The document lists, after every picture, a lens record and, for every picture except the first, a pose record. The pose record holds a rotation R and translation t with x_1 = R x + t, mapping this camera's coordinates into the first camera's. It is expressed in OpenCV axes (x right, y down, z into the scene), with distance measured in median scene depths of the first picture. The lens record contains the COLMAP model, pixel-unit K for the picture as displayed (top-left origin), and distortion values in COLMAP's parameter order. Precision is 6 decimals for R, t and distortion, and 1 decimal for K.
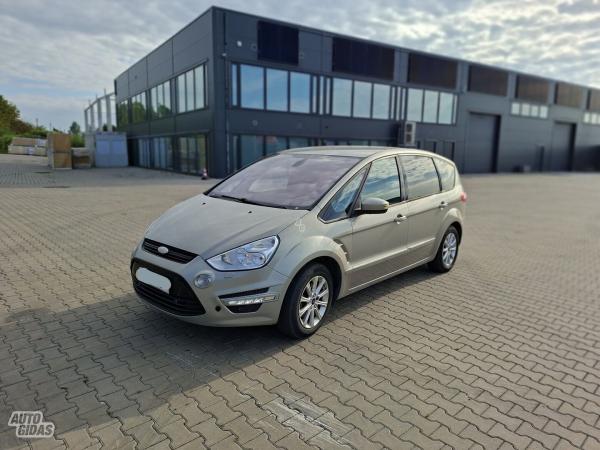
lens RADIAL K [[421.7, 0, 304.5], [0, 421.7, 224.6], [0, 0, 1]] dist [0.063644, -0.069344]
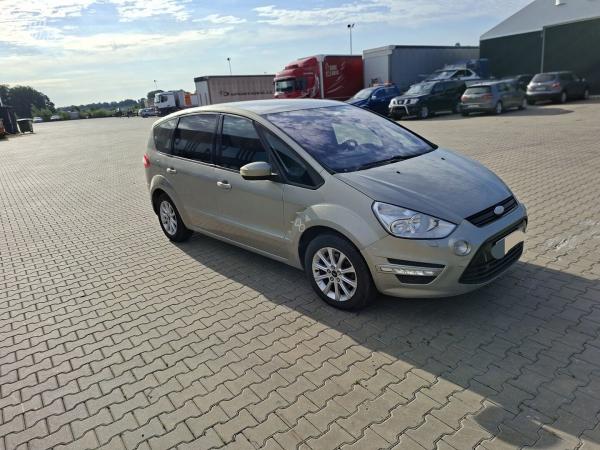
lens RADIAL K [[420.4, 0, 298.8], [0, 420.4, 227.5], [0, 0, 1]] dist [0.064815, -0.068829]
pose [[0.090472, -0.334600, 0.938007, -0.336610], [0.255820, 0.918073, 0.302816, -0.079715], [-0.962482, 0.212565, 0.168657, 0.342863]]
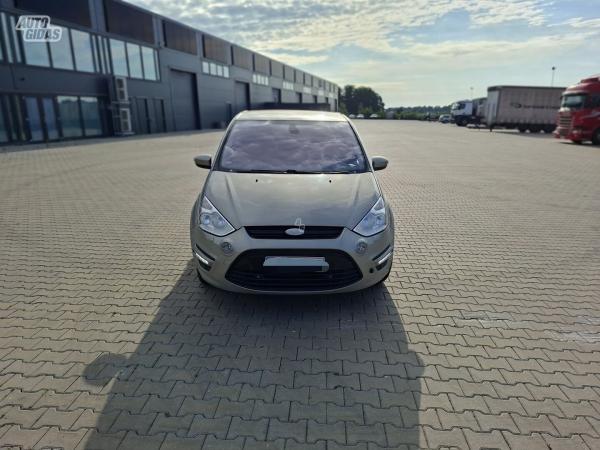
lens RADIAL K [[420.4, 0, 298.8], [0, 420.4, 227.5], [0, 0, 1]] dist [0.064815, -0.068829]
pose [[0.720467, -0.203978, 0.662812, -0.254570], [0.132471, 0.978645, 0.157181, -0.025540], [-0.680719, -0.025440, 0.732103, 0.084315]]
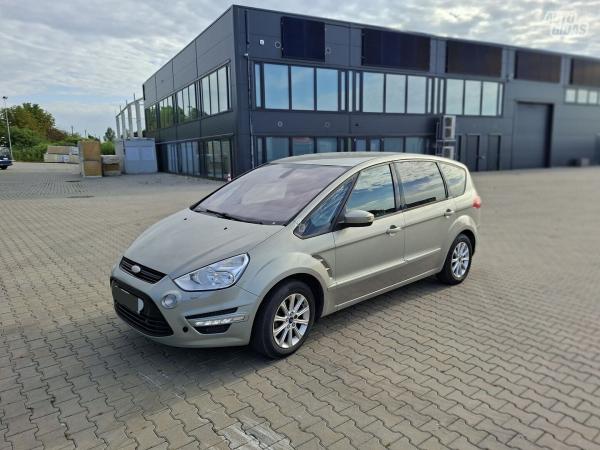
lens RADIAL K [[442.4, 0, 309.0], [0, 442.4, 234.2], [0, 0, 1]] dist [0.078641, -0.094644]
pose [[0.995809, -0.015893, -0.090069, 0.049108], [0.017515, 0.999698, 0.017249, -0.009701], [0.089767, -0.018754, 0.995786, -0.000345]]
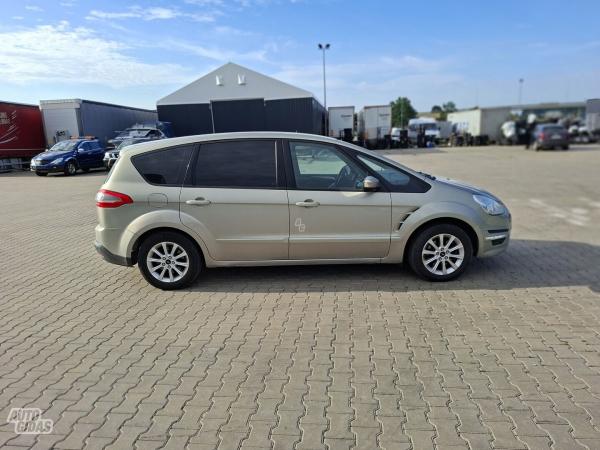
lens RADIAL K [[420.4, 0, 298.8], [0, 420.4, 227.5], [0, 0, 1]] dist [0.064815, -0.068829]
pose [[-0.664894, -0.166919, 0.728048, -0.271187], [0.142318, 0.928544, 0.342859, -0.126446], [-0.733254, 0.331579, -0.593627, 0.661831]]
